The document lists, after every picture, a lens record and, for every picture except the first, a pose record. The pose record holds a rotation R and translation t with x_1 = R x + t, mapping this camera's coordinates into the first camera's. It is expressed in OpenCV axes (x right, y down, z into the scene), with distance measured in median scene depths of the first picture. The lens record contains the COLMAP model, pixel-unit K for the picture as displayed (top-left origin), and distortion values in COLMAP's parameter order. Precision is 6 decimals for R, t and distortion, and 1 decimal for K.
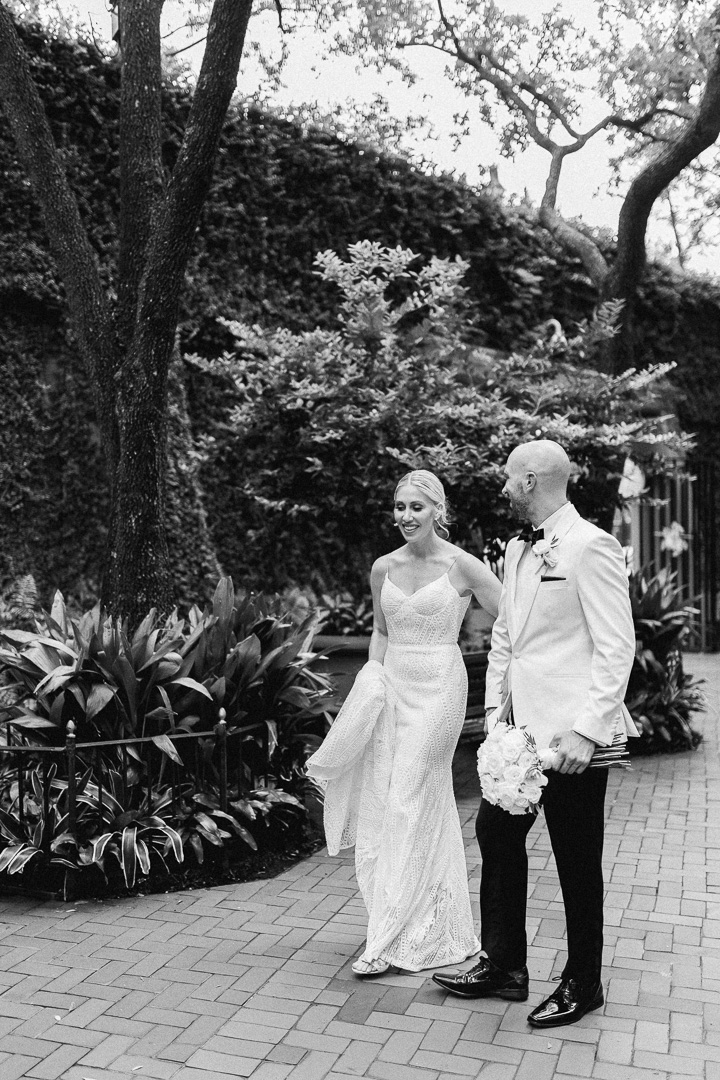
lens RADIAL K [[1066.9, 0, 366.4], [0, 1066.9, 545.8], [0, 0, 1]] dist [-0.017054, 0.000000]
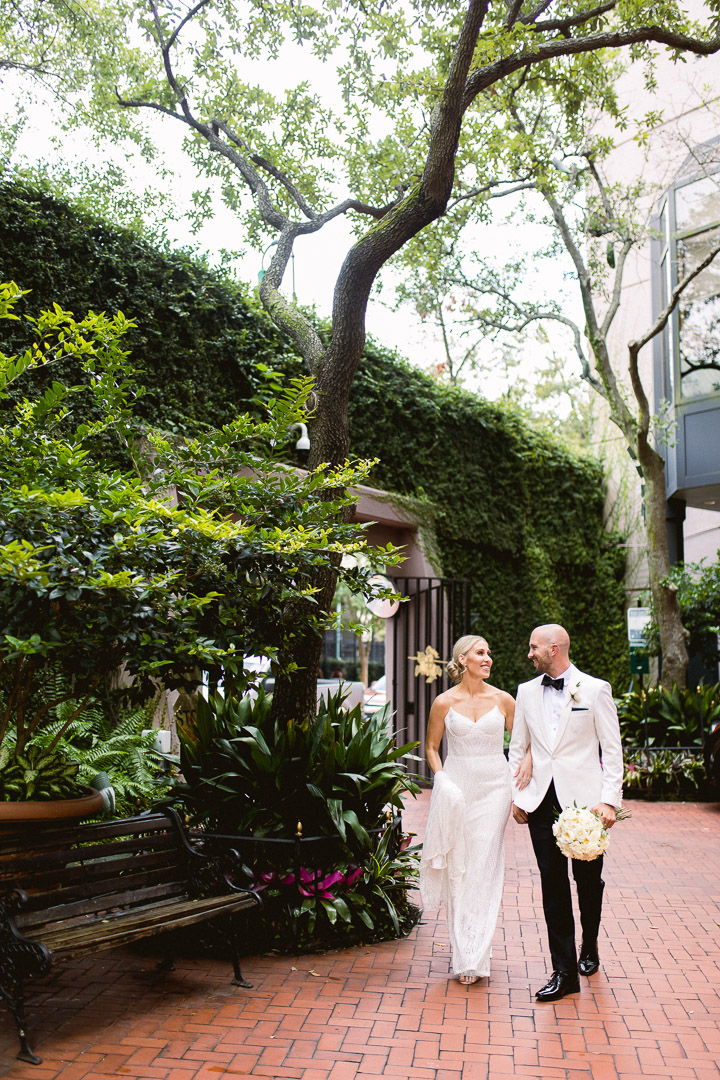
lens RADIAL K [[1066.9, 0, 353.6], [0, 1066.9, 537.1], [0, 0, 1]] dist [-0.017054, 0.000000]
pose [[0.983486, 0.043656, 0.175640, 0.076597], [-0.023402, 0.992999, -0.115778, -0.009798], [-0.179464, 0.109755, 0.977623, 0.124817]]
